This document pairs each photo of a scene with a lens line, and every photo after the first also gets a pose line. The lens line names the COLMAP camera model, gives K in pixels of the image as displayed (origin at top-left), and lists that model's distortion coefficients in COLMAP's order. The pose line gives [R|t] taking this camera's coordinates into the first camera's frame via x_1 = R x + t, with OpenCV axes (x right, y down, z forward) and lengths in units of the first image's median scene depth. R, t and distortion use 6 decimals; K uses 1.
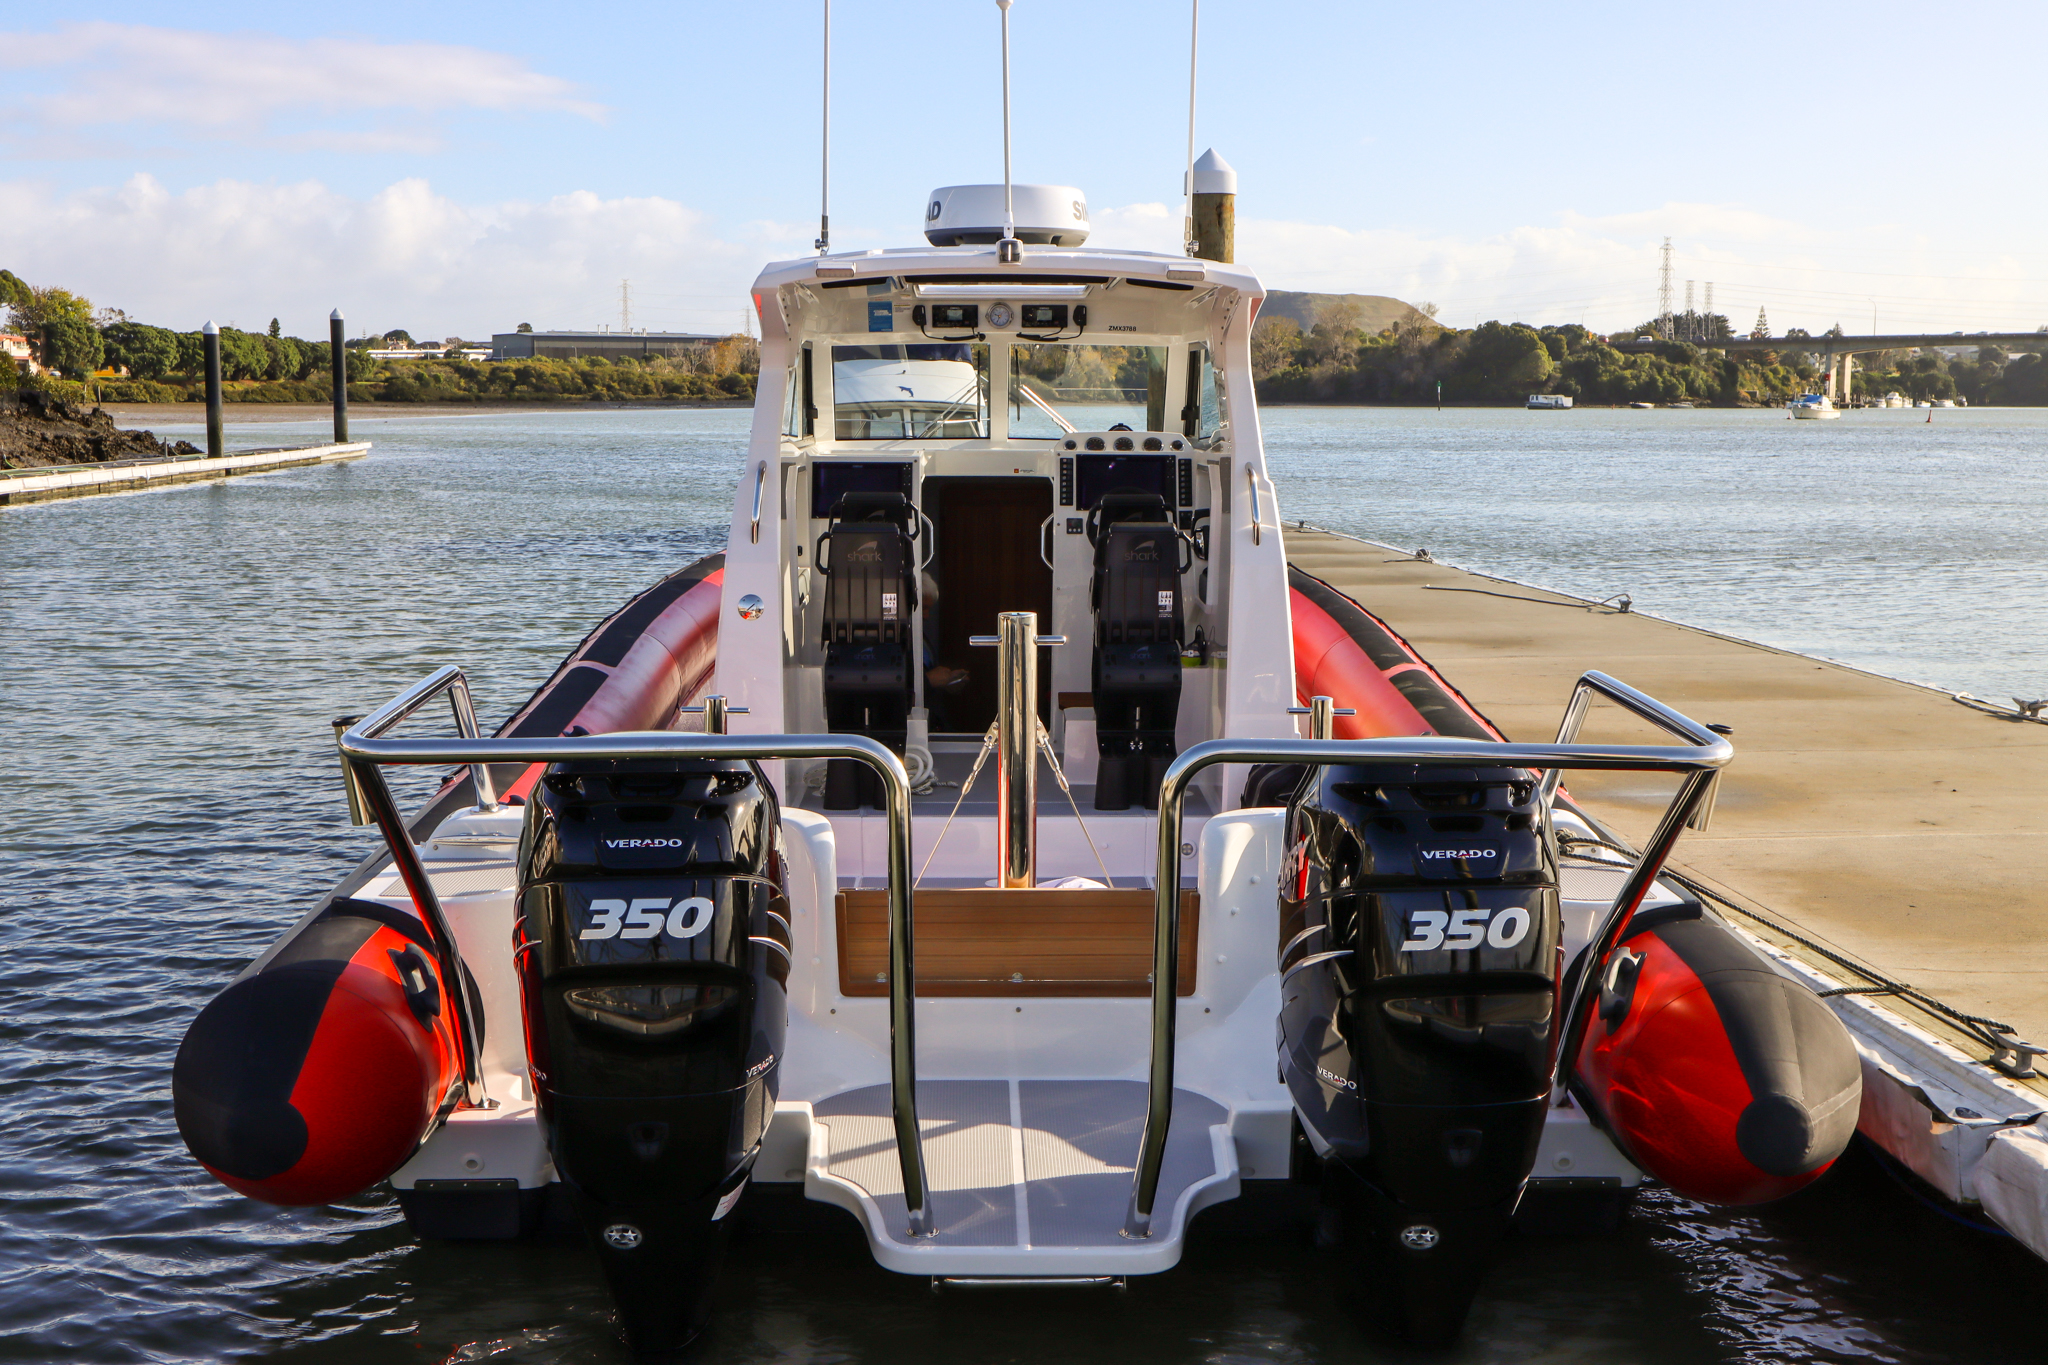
lens RADIAL K [[3169.3, 0, 1024.0], [0, 3169.3, 682.5], [0, 0, 1]] dist [0.259818, 0.002284]
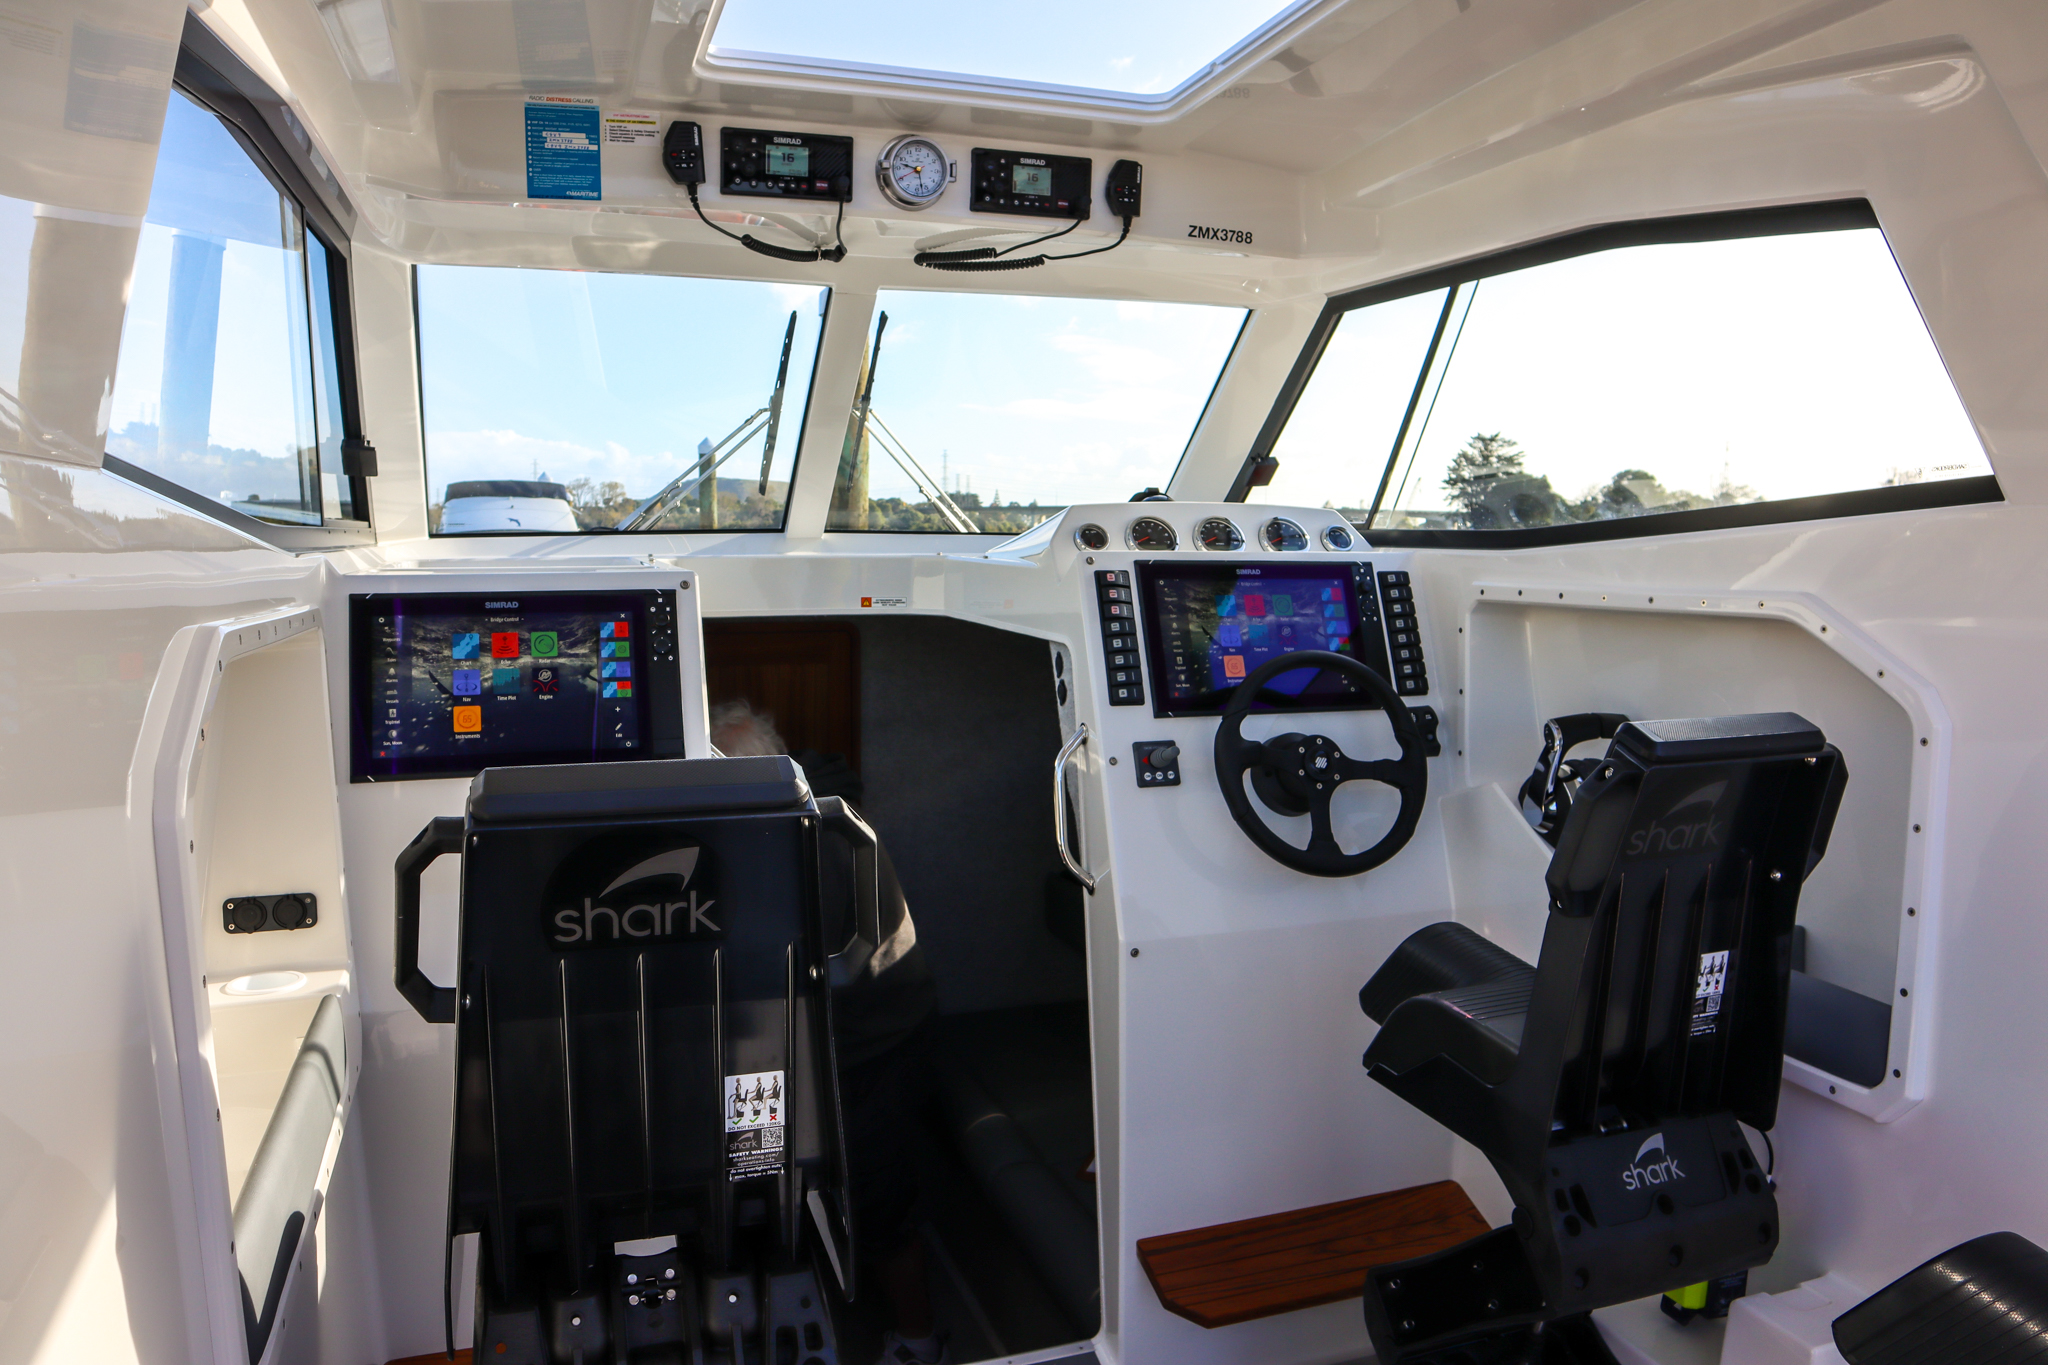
lens RADIAL K [[1407.8, 0, 1024.0], [0, 1407.8, 682.5], [0, 0, 1]] dist [-0.119633, 0.000245]
pose [[0.946339, -0.035815, 0.321186, -0.046007], [0.033544, 0.999358, 0.012605, -0.058780], [-0.321431, -0.001155, 0.946932, 0.828791]]
